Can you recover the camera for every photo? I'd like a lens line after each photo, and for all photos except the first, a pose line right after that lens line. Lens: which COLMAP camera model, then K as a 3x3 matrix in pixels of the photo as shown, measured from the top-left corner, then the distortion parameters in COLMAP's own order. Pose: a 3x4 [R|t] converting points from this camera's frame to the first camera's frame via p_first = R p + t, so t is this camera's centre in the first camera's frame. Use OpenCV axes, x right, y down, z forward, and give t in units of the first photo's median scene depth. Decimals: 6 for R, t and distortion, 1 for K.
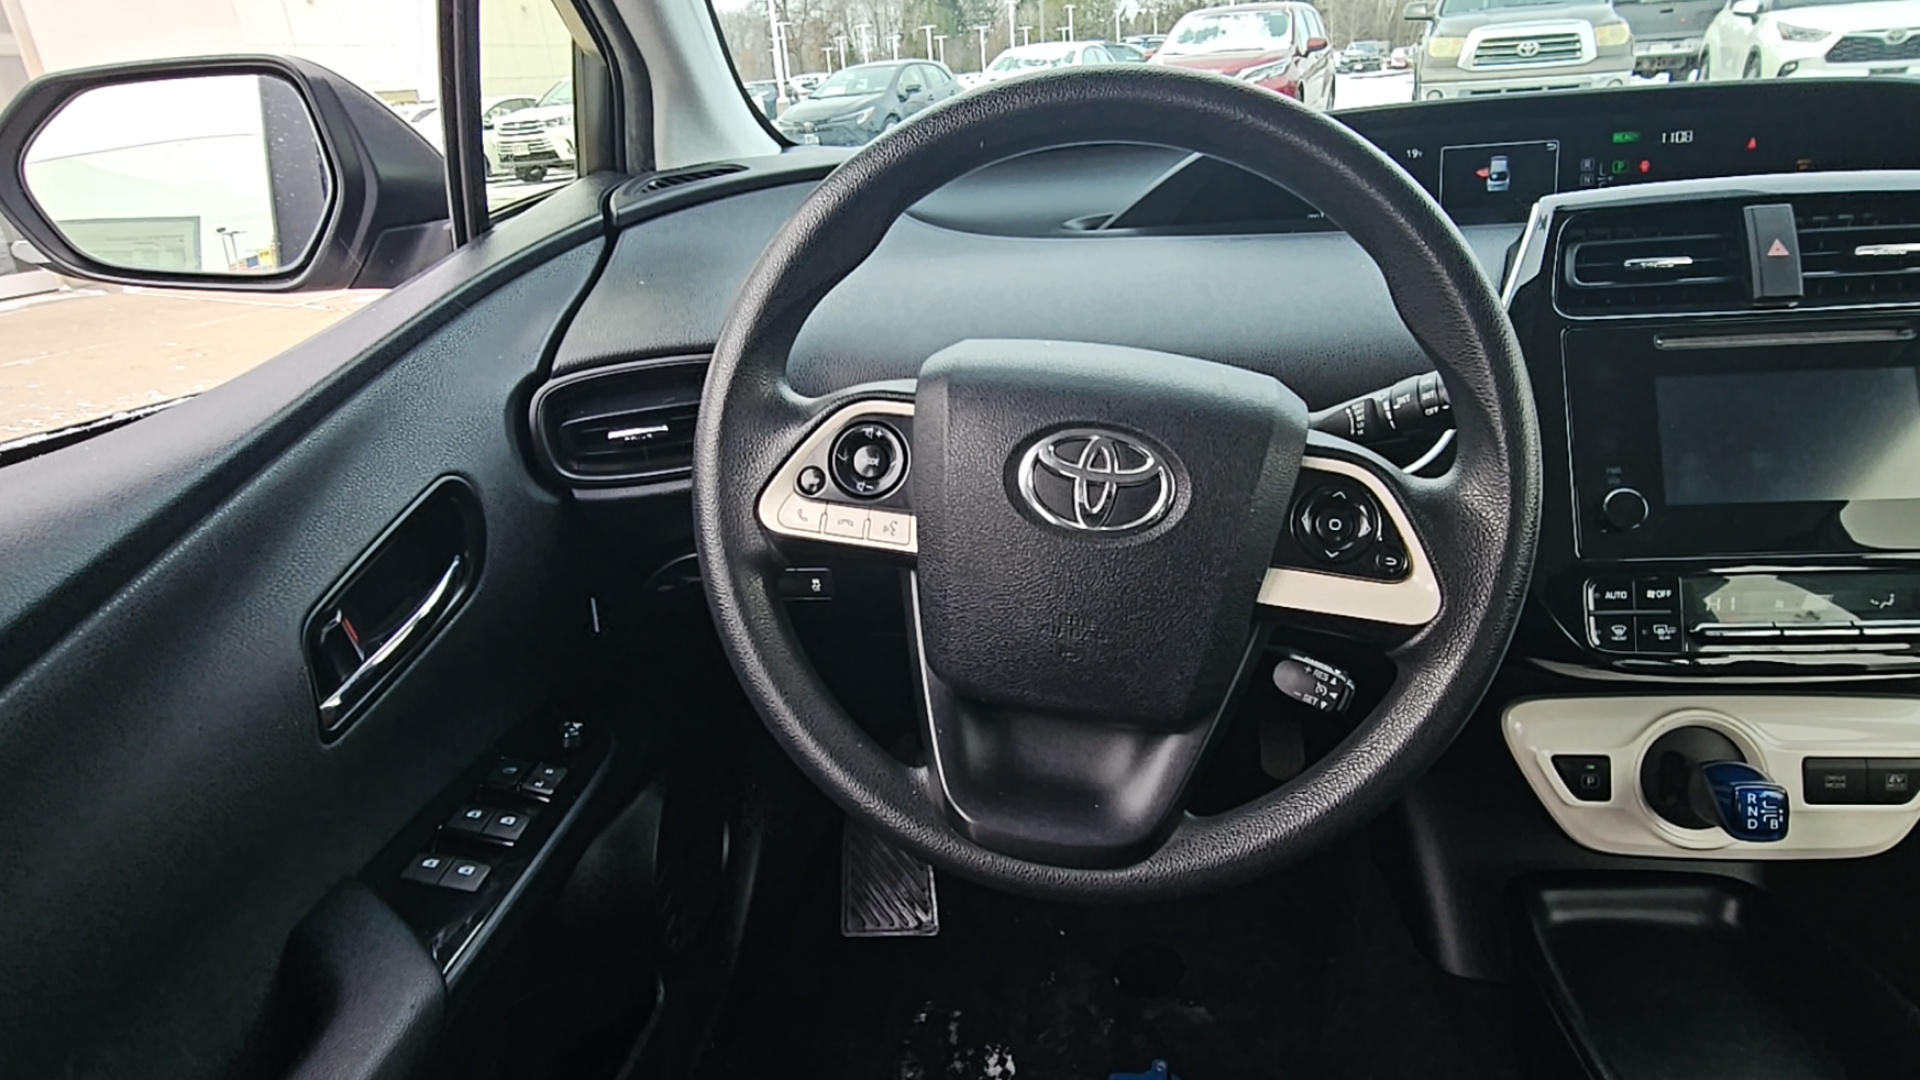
lens RADIAL K [[1119.2, 0, 981.2], [0, 1119.2, 551.0], [0, 0, 1]] dist [0.004905, -0.003182]
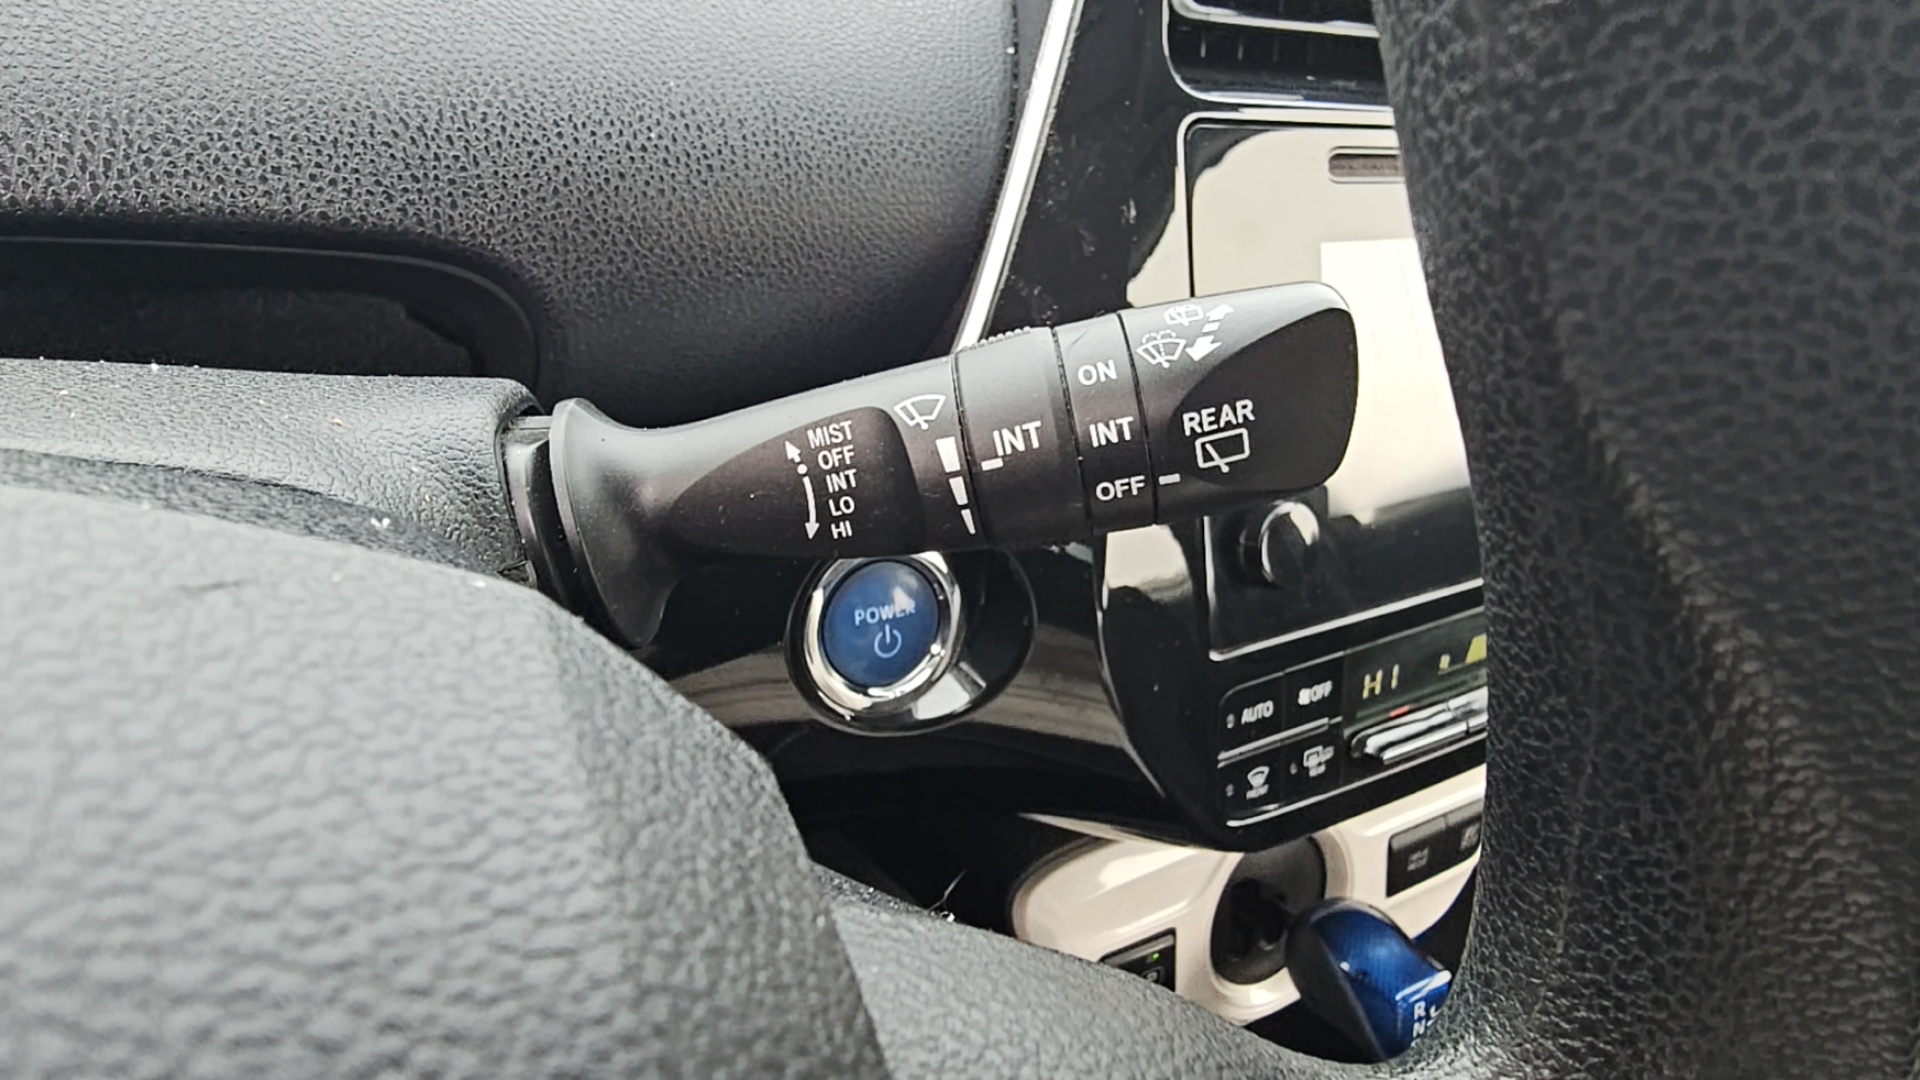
lens RADIAL K [[1119.2, 0, 991.1], [0, 1119.2, 532.2], [0, 0, 1]] dist [0.004905, -0.003182]
pose [[0.771666, -0.162584, 0.614897, 0.183966], [-0.003553, 0.965659, 0.259787, -0.159713], [-0.636018, -0.202653, 0.744589, 0.708975]]
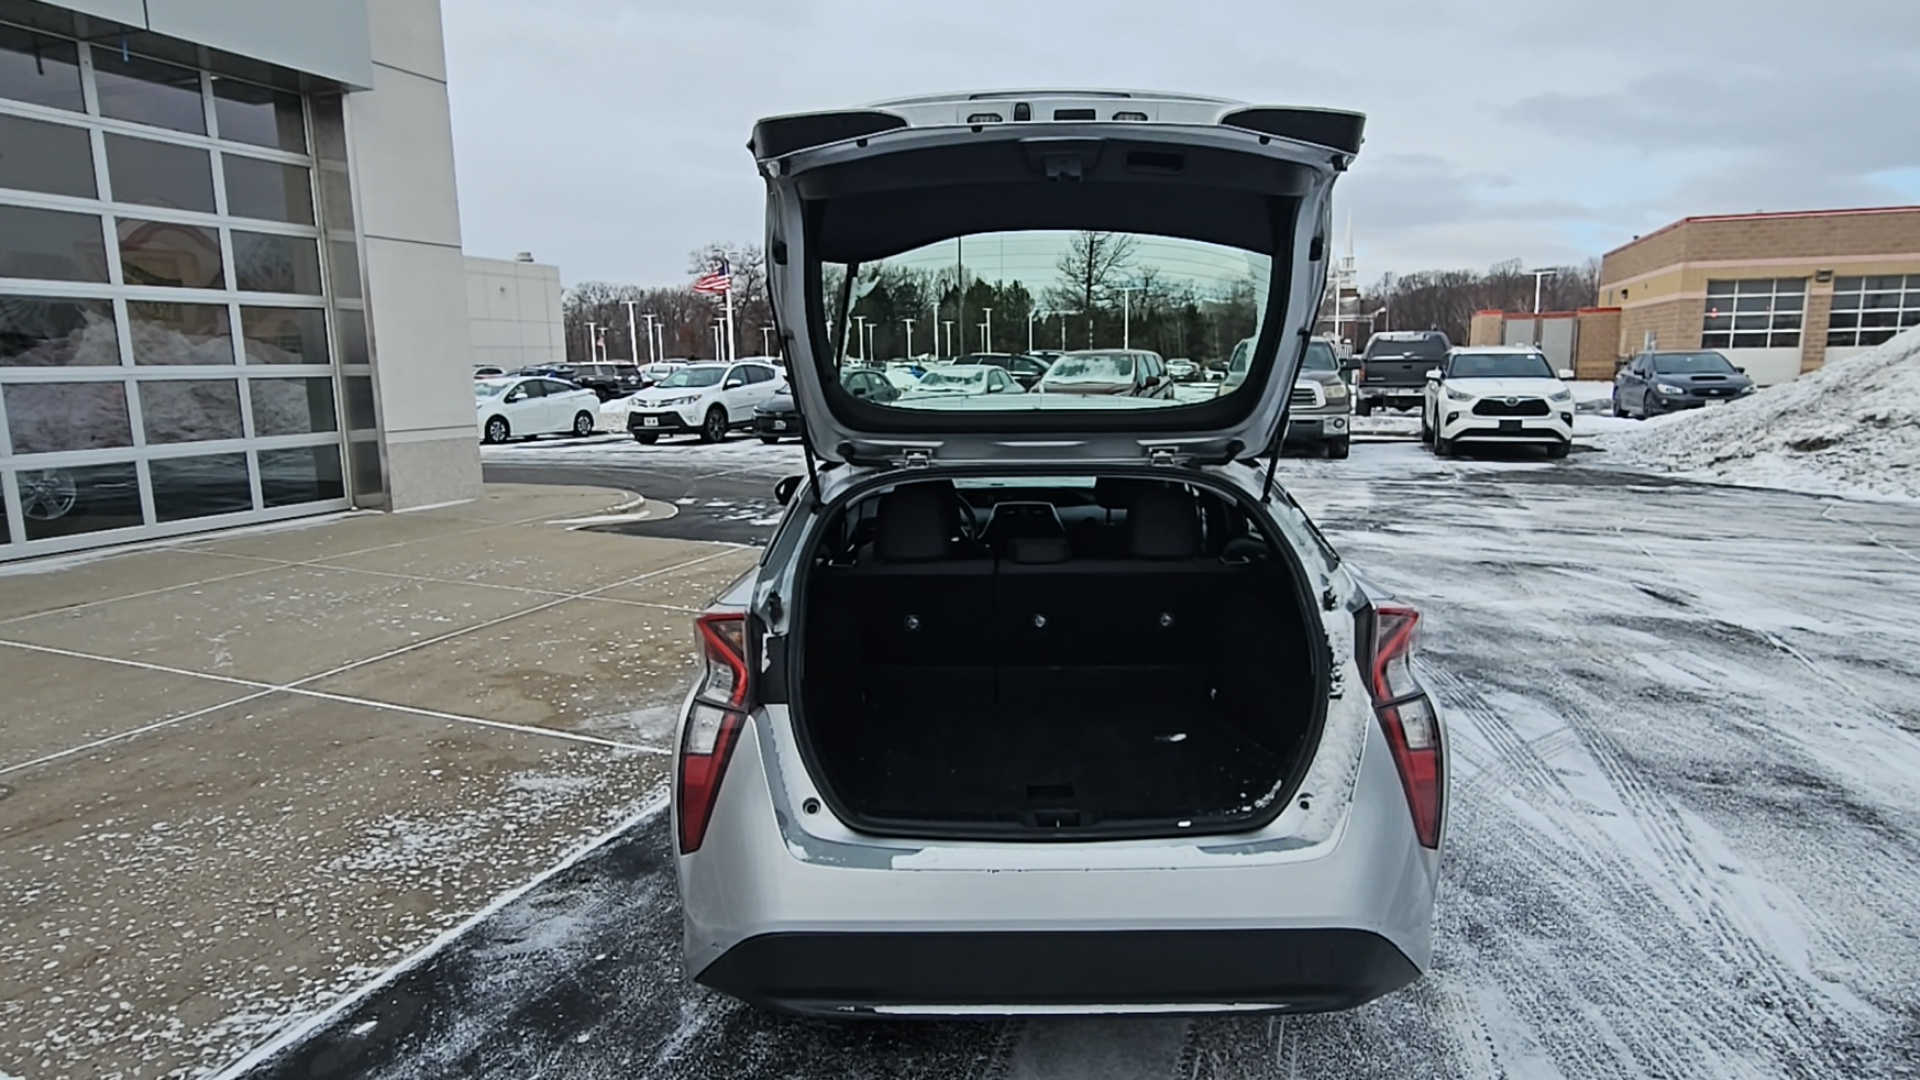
lens RADIAL K [[1119.2, 0, 978.8], [0, 1119.2, 548.1], [0, 0, 1]] dist [0.004905, -0.003182]
pose [[0.996594, 0.039988, 0.072126, -0.234278], [-0.022177, 0.972310, -0.232641, 1.797888], [-0.079432, 0.230249, 0.969884, -6.353712]]
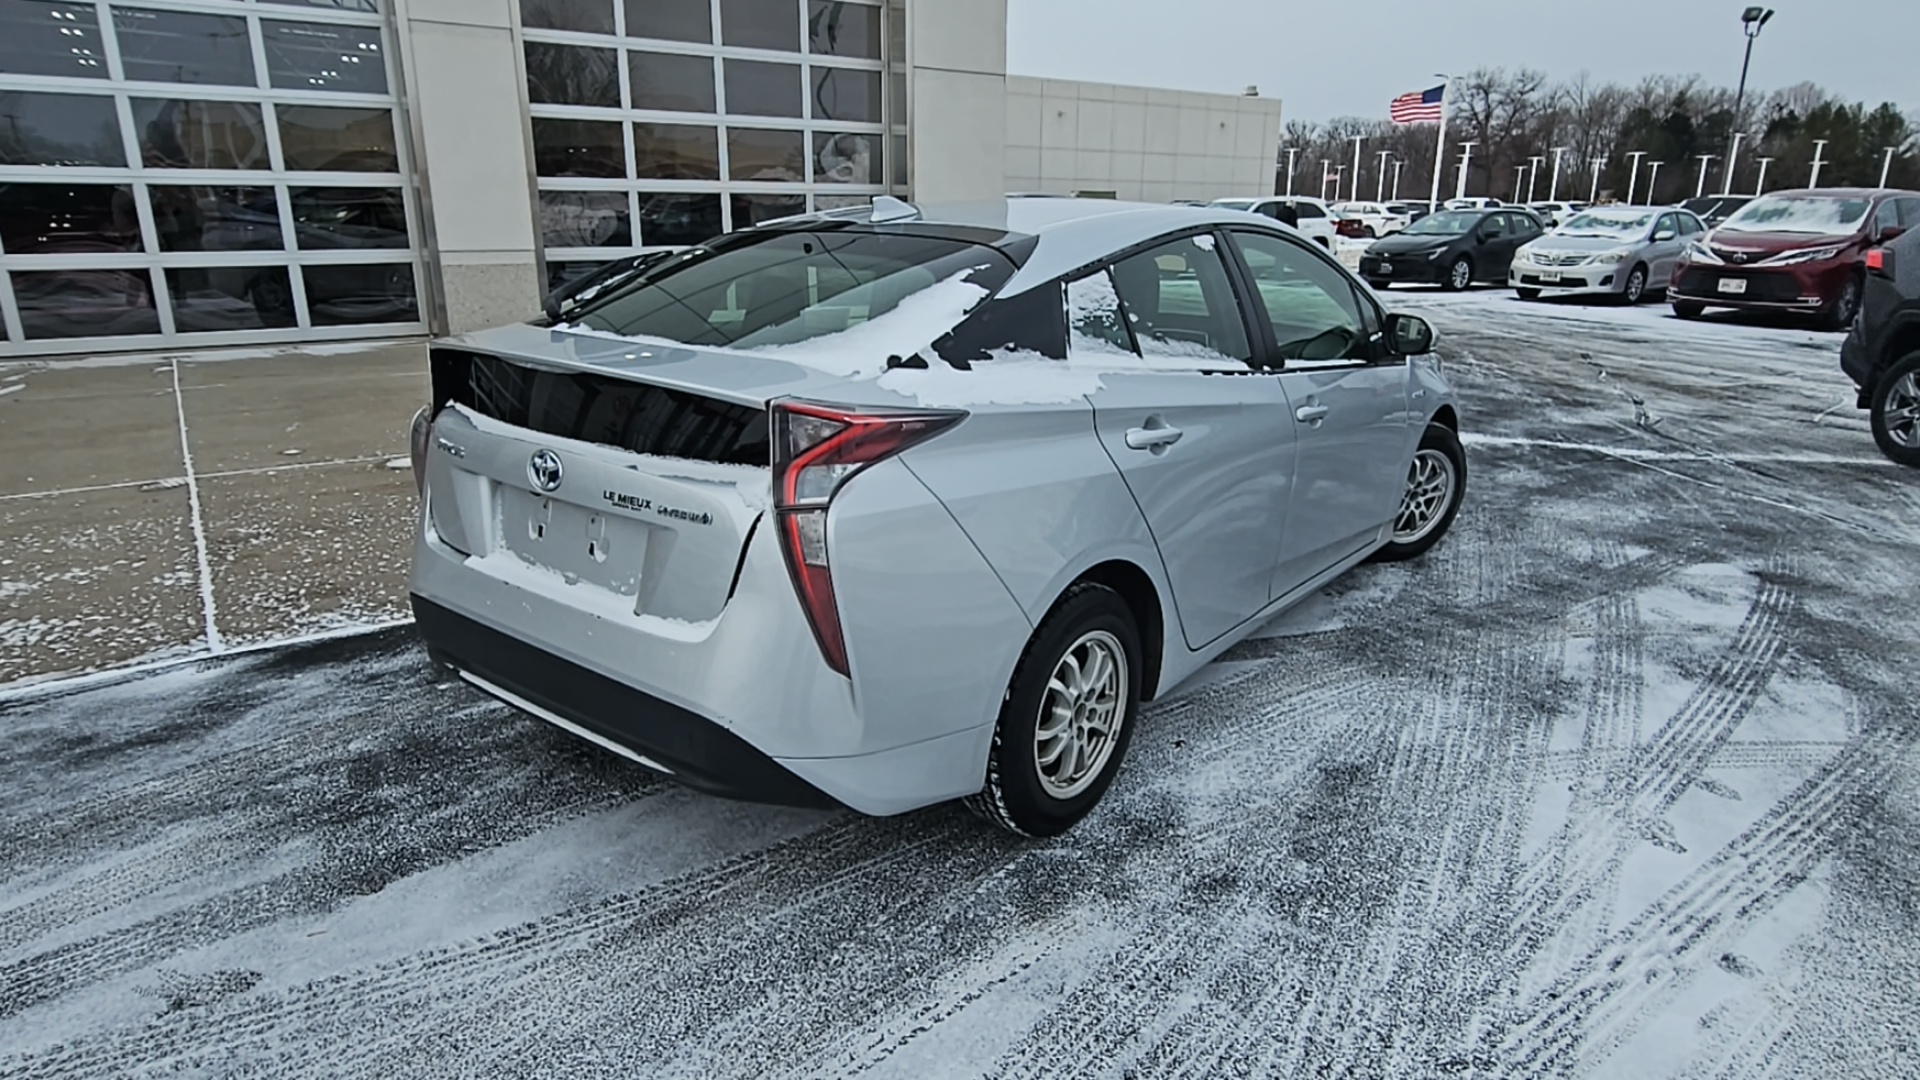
lens RADIAL K [[1119.2, 0, 978.6], [0, 1119.2, 542.7], [0, 0, 1]] dist [0.004905, -0.003182]
pose [[0.844216, 0.224464, -0.486738, 3.281673], [-0.265804, 0.963885, -0.016515, 1.370595], [0.465453, 0.143320, 0.873392, -5.413626]]
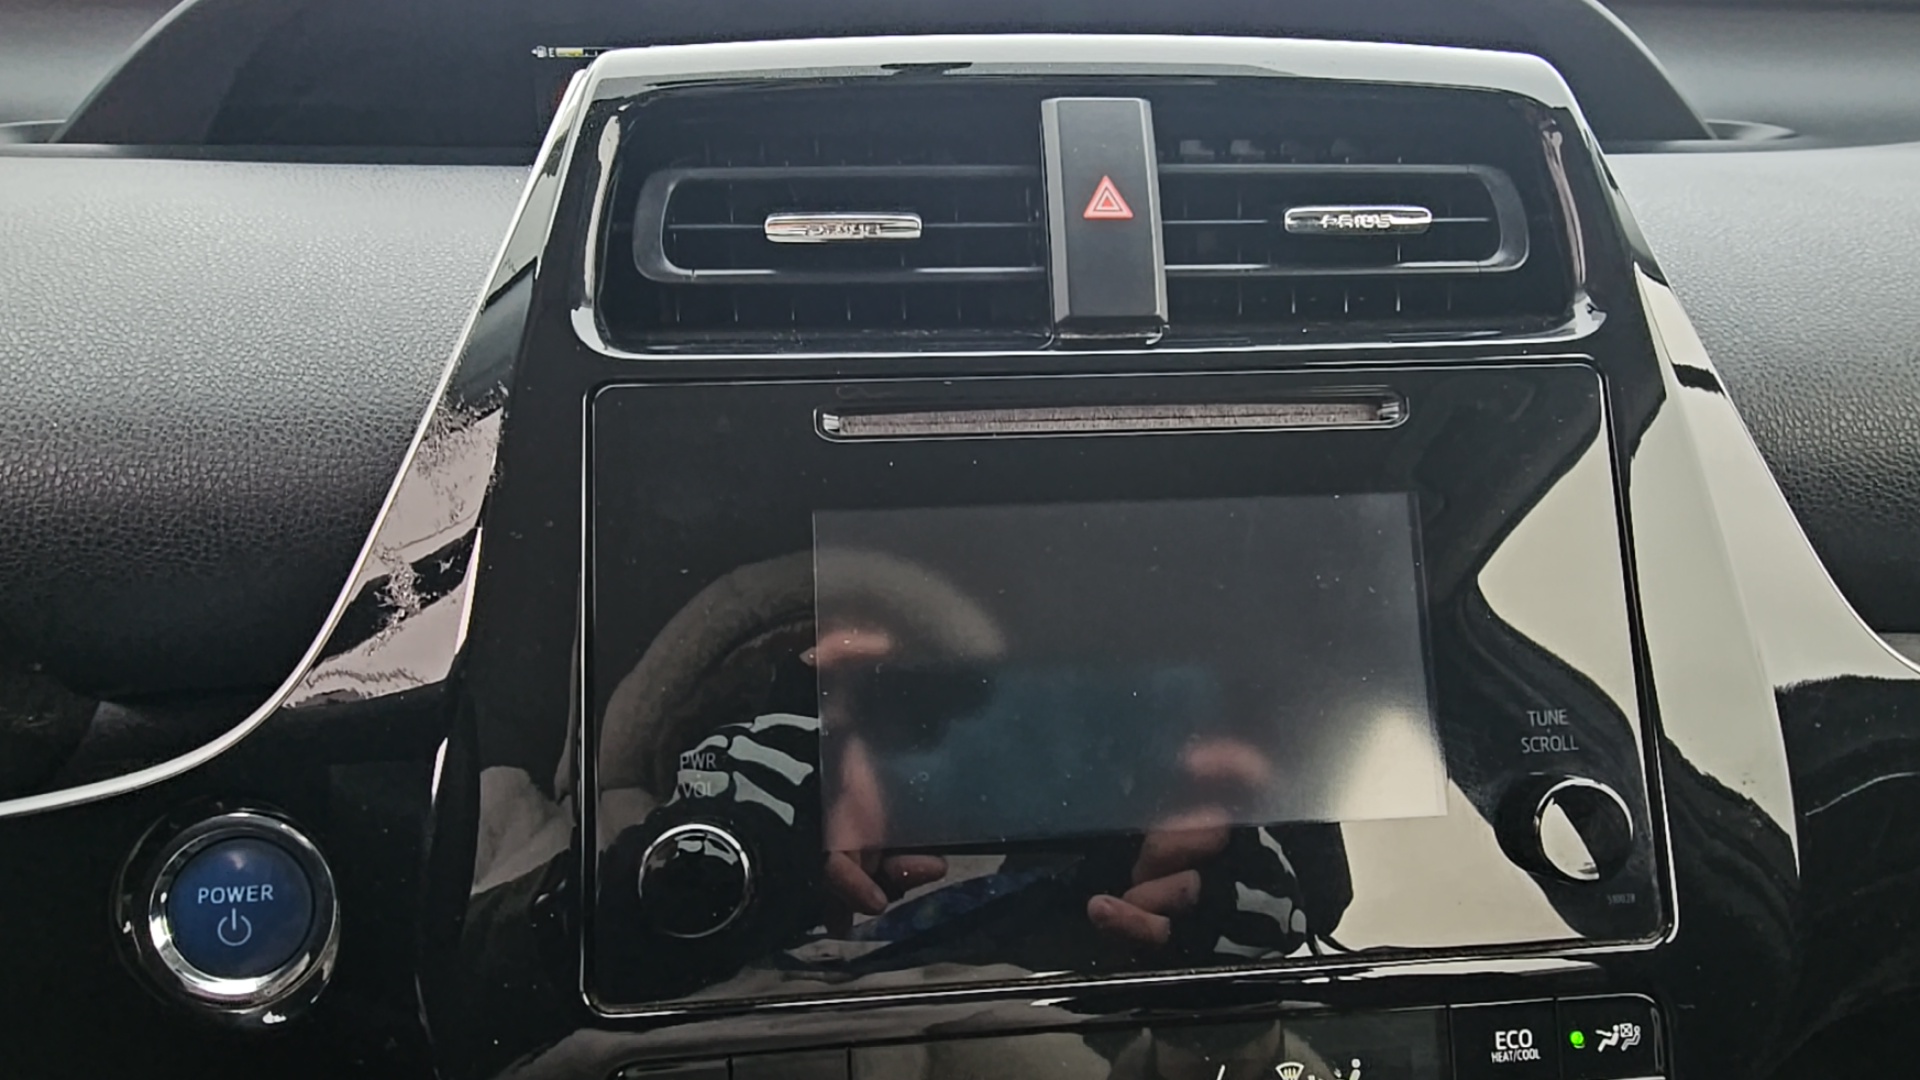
lens RADIAL K [[1119.2, 0, 972.1], [0, 1119.2, 540.9], [0, 0, 1]] dist [0.004905, -0.003182]
pose [[0.981191, -0.006359, 0.192937, 0.575081], [0.009337, 0.999851, -0.014528, -0.137794], [-0.192816, 0.016056, 0.981104, 0.600984]]
